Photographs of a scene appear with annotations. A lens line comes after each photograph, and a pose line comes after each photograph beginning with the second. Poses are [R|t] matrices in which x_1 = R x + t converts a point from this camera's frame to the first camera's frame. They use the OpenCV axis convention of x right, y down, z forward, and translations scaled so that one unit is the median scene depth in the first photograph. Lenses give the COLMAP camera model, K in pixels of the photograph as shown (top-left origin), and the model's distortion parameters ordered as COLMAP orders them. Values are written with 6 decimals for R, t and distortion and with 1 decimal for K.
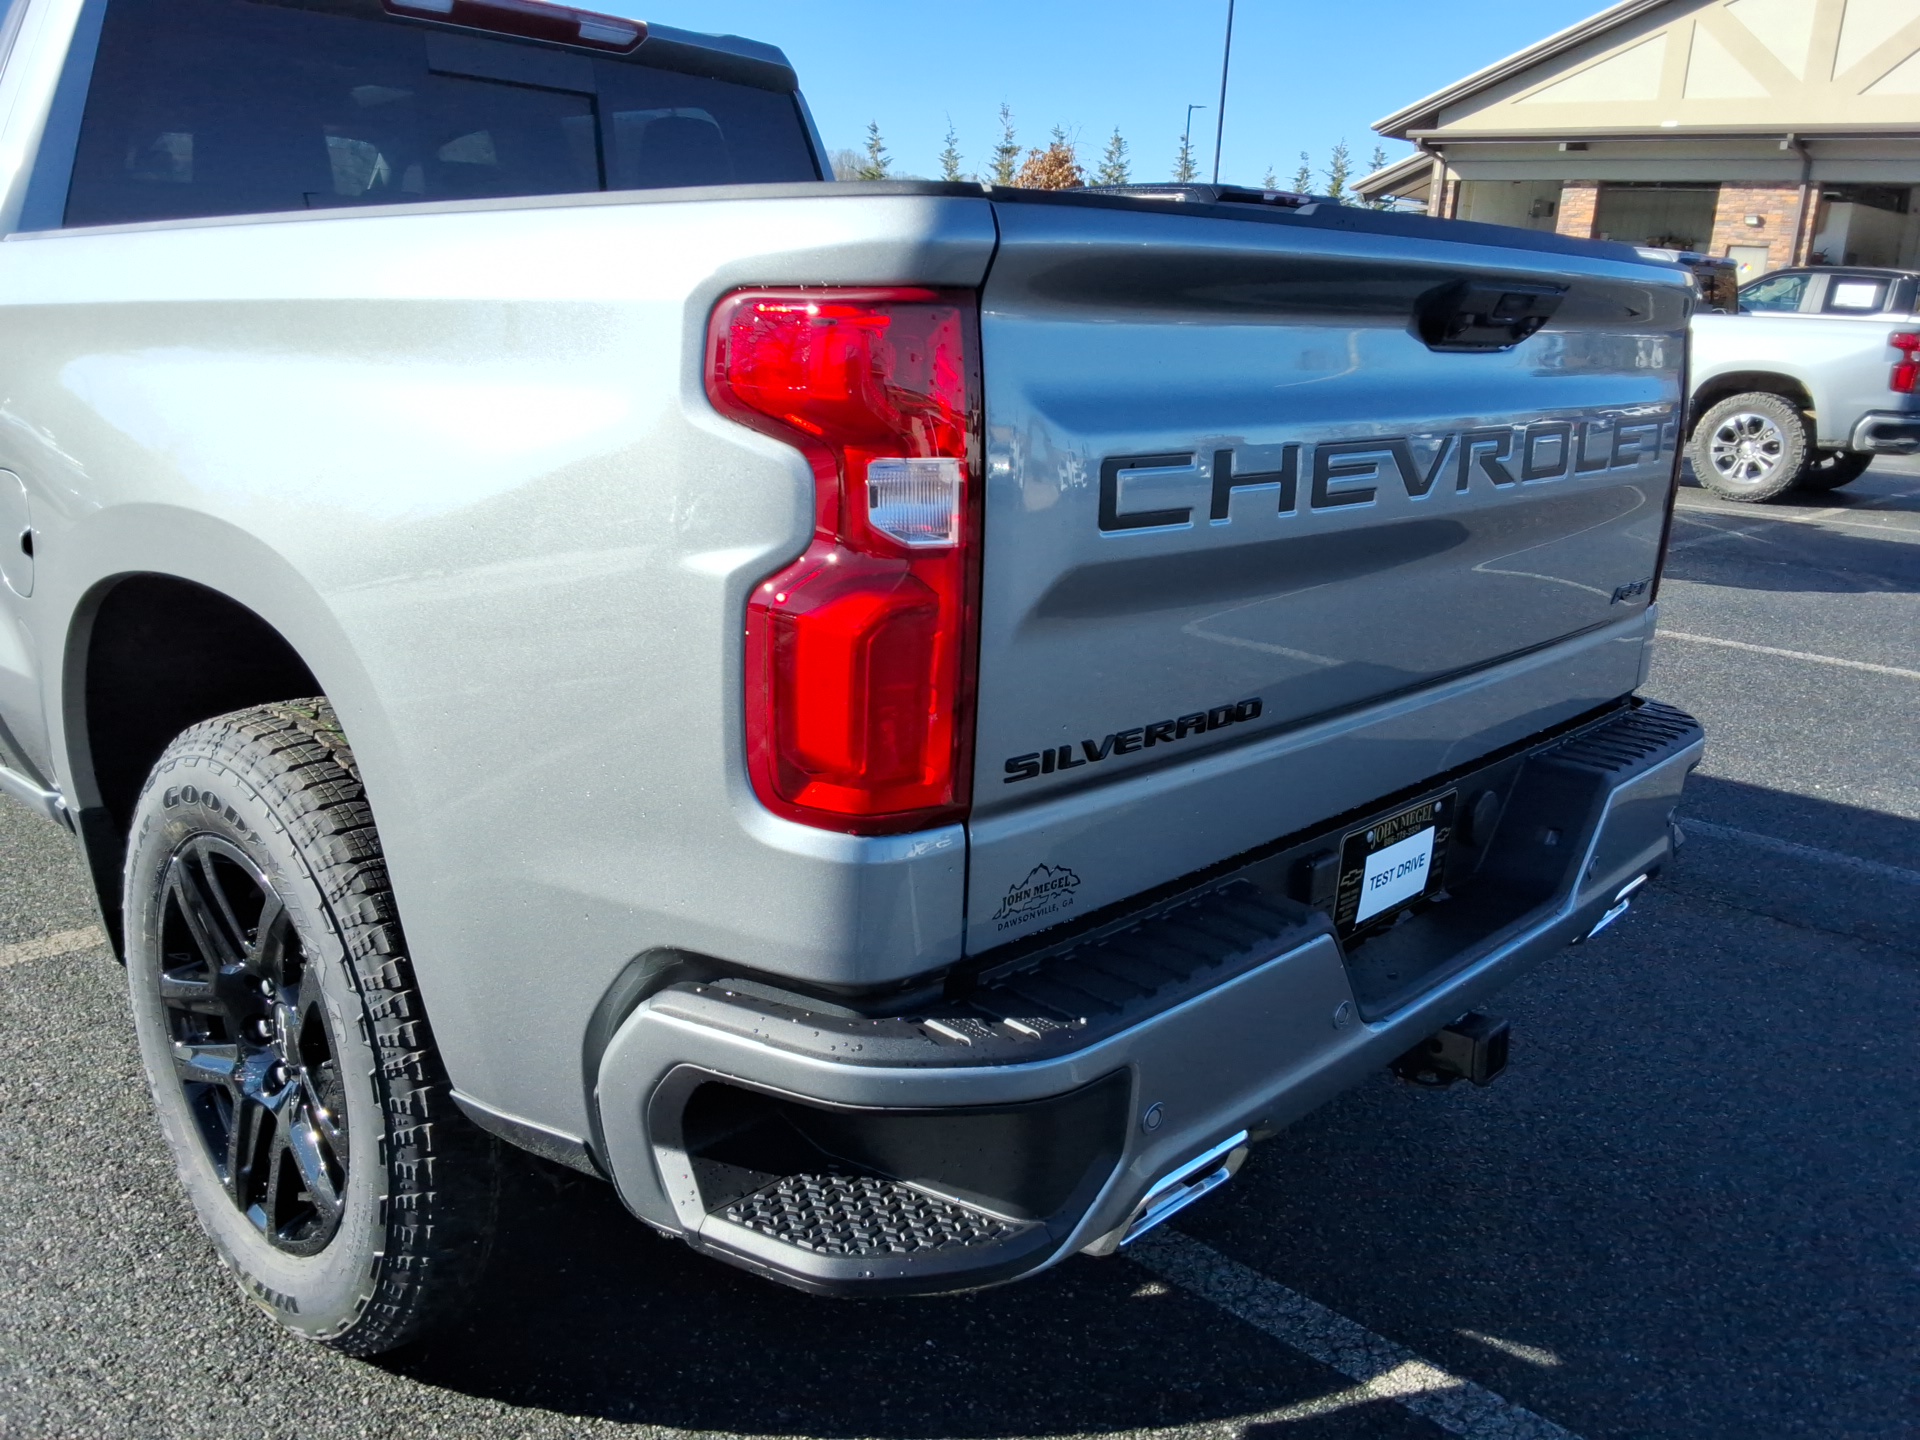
lens RADIAL K [[1530.5, 0, 970.7], [0, 1530.5, 706.9], [0, 0, 1]] dist [0.103285, -0.155779]
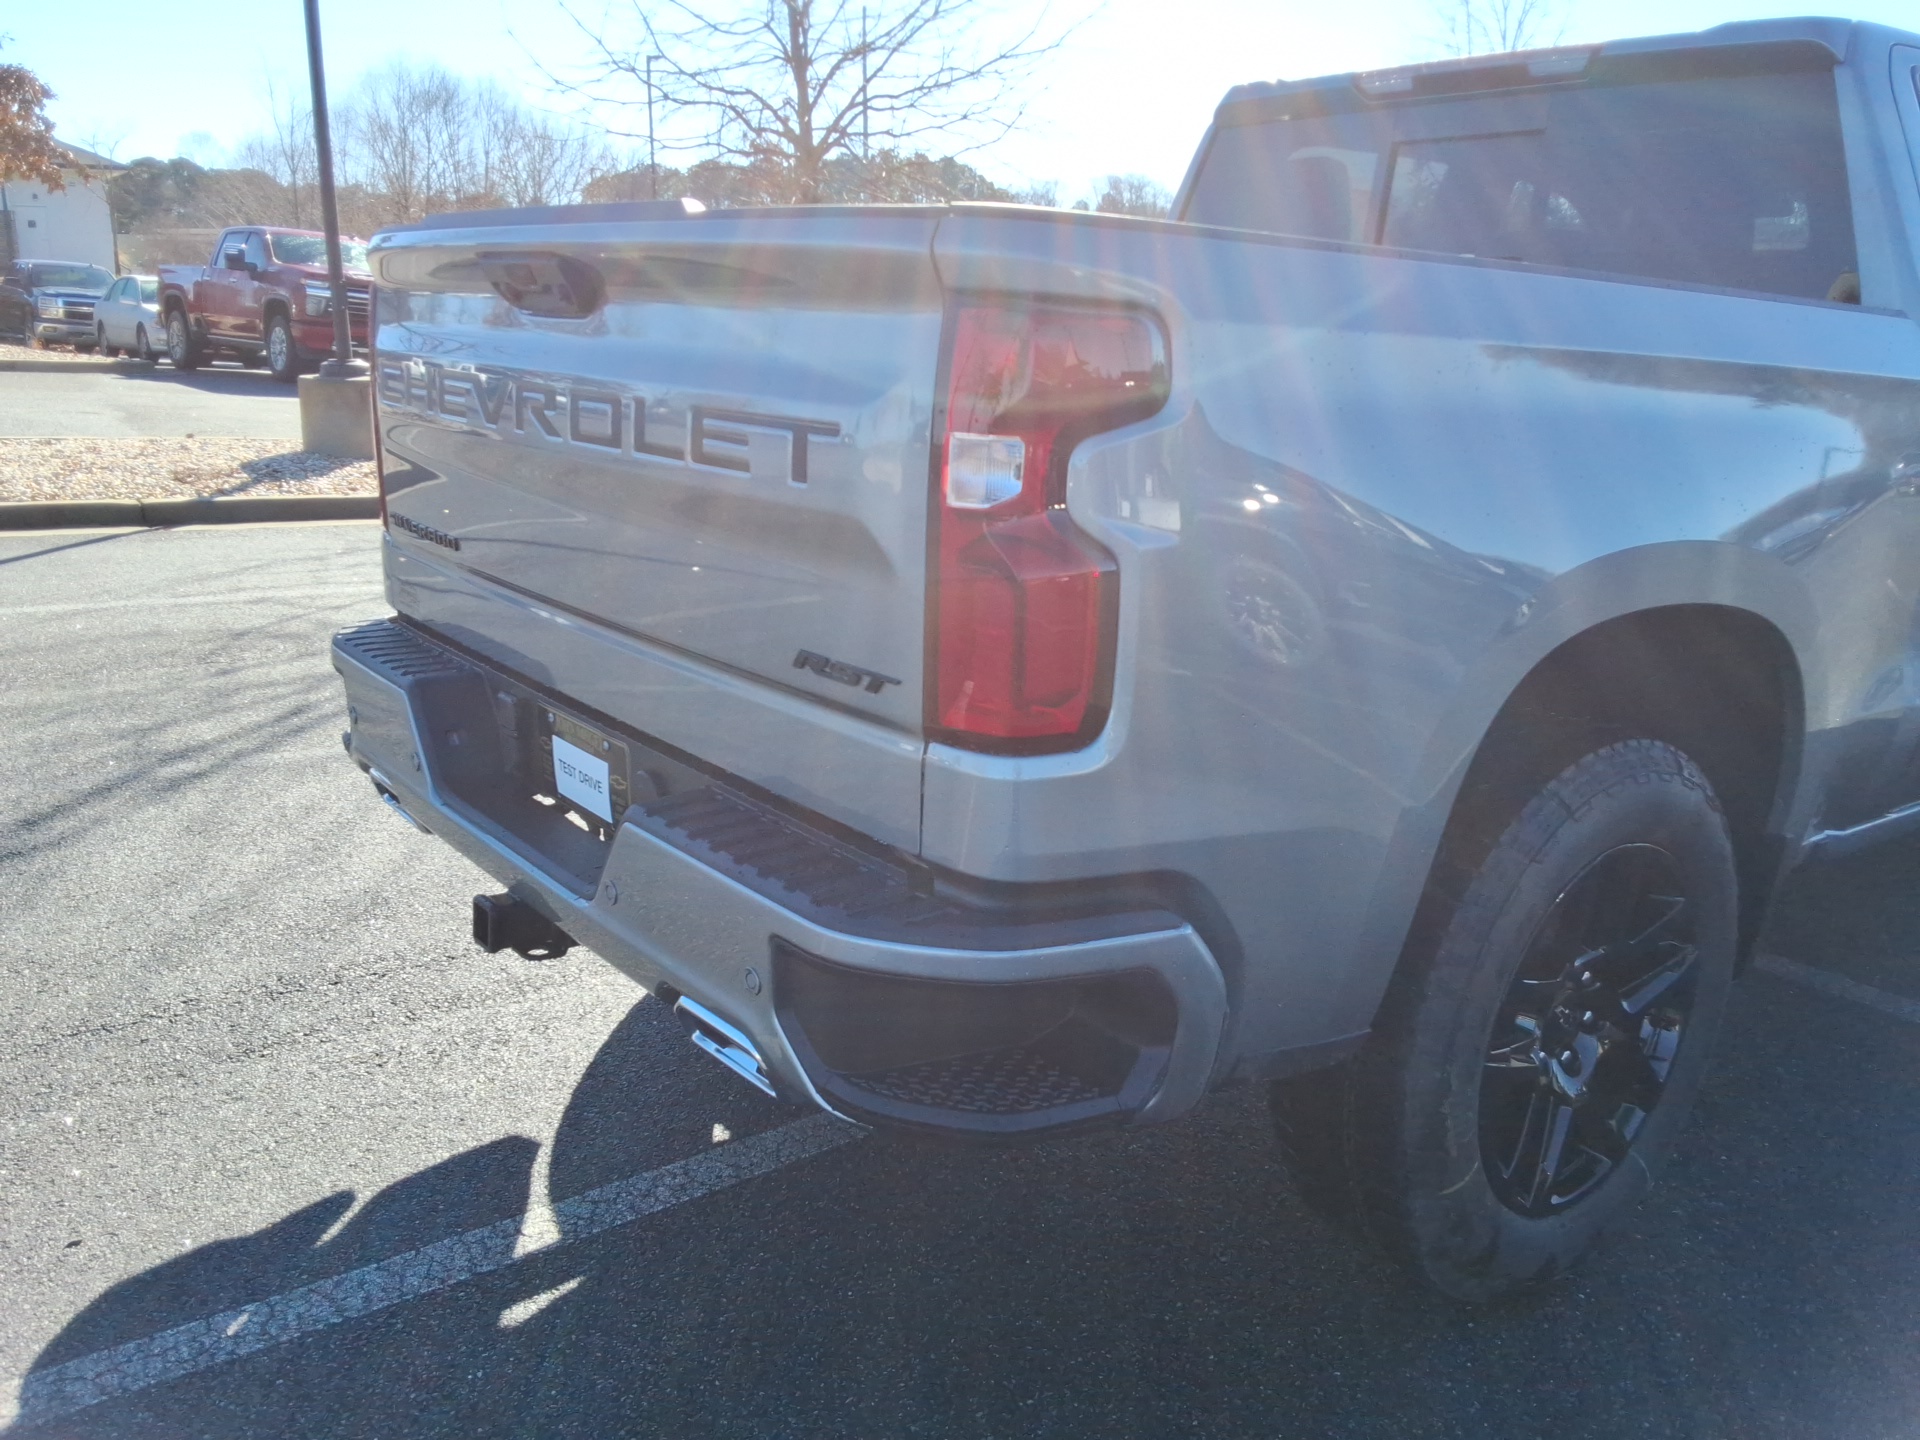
lens RADIAL K [[1530.5, 0, 997.3], [0, 1530.5, 713.7], [0, 0, 1]] dist [0.103285, -0.155779]
pose [[-0.142911, 0.204279, -0.968425, 1.265982], [-0.285428, 0.928390, 0.237956, -0.282122], [0.947685, 0.310422, -0.074370, 1.298894]]
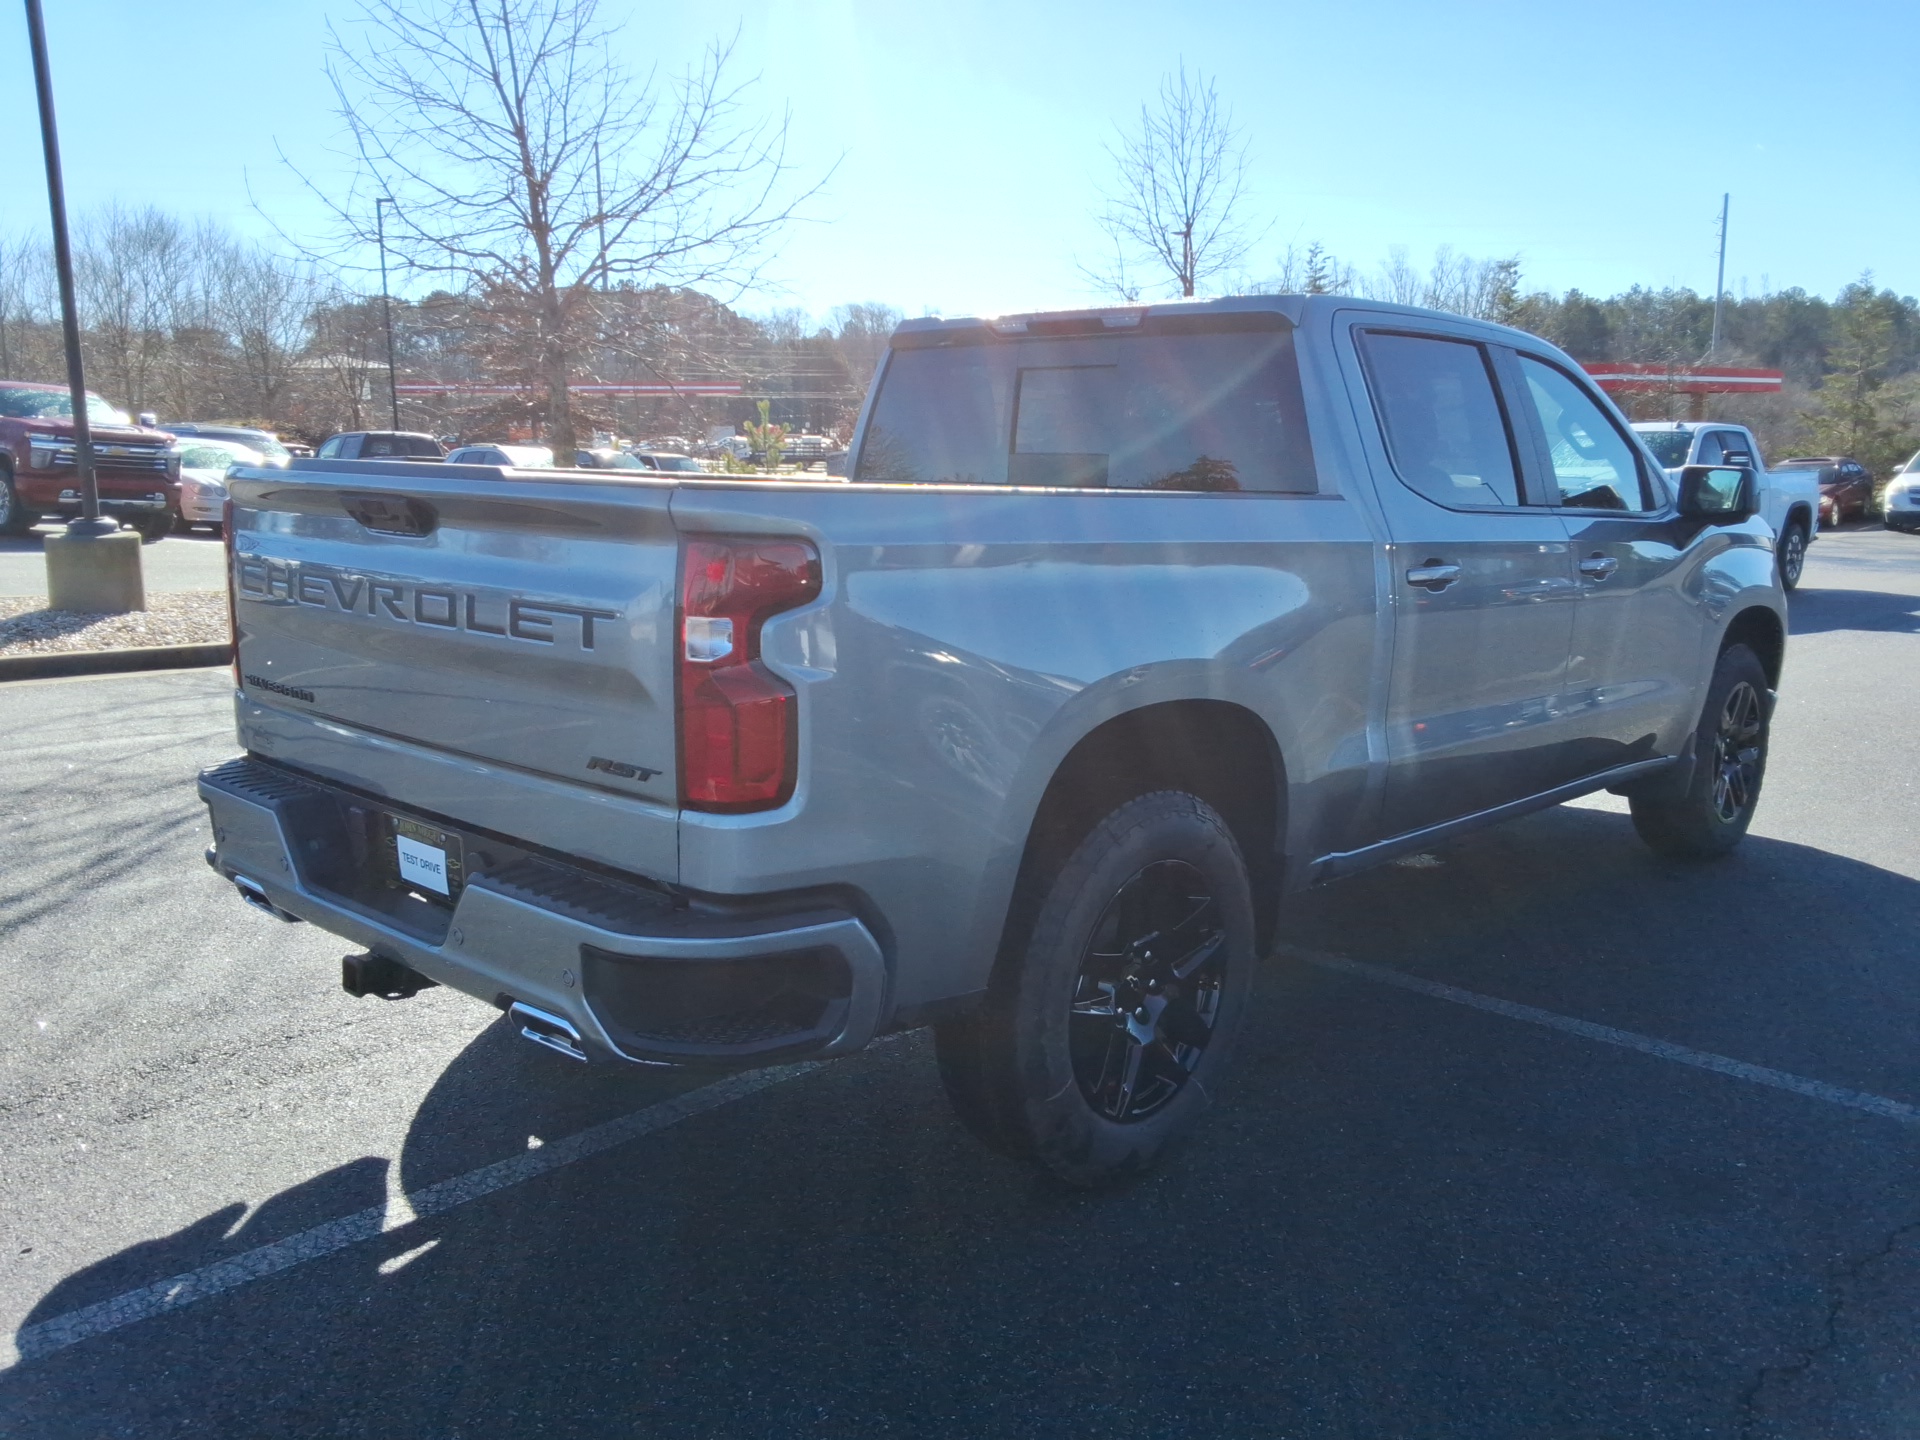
lens RADIAL K [[1530.5, 0, 990.7], [0, 1530.5, 711.9], [0, 0, 1]] dist [0.103285, -0.155779]
pose [[0.010235, 0.133075, -0.991053, 1.718897], [-0.261161, 0.957061, 0.125814, -0.365306], [0.965241, 0.257537, 0.044550, 1.374745]]
